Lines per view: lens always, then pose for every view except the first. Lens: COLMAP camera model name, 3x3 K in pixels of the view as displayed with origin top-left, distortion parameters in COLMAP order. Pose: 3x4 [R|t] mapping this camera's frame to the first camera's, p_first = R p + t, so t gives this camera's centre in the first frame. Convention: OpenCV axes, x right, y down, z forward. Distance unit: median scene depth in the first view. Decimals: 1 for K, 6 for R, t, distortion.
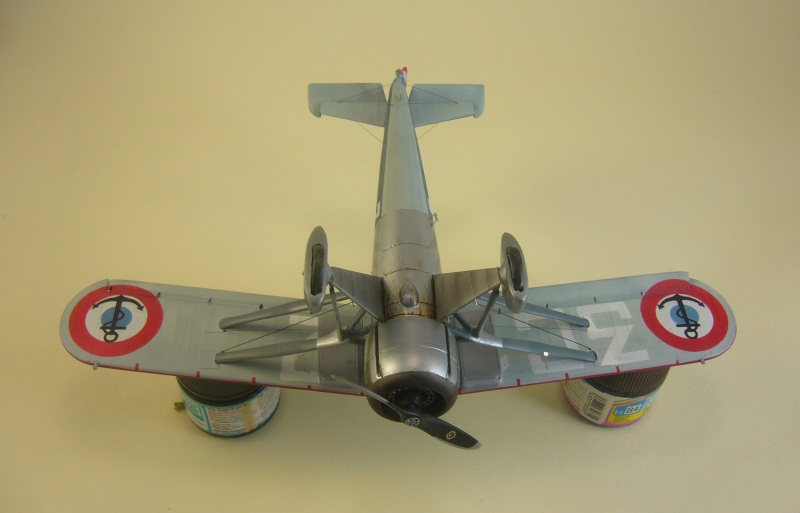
lens RADIAL K [[820.6, 0, 400.0], [0, 820.6, 256.5], [0, 0, 1]] dist [-0.000318, -0.001095]
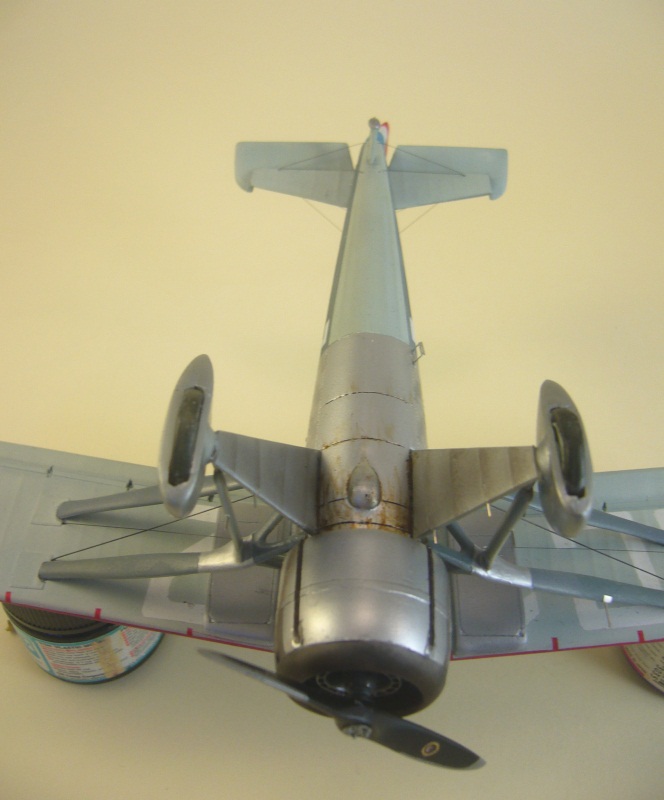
lens RADIAL K [[751.6, 0, 331.6], [0, 751.6, 370.1], [0, 0, 1]] dist [-0.052845, 0.008794]
pose [[0.994572, 0.039821, -0.096129, 0.032810], [-0.043402, 0.998428, -0.035456, -0.011681], [0.094566, 0.039436, 0.994737, 0.476382]]
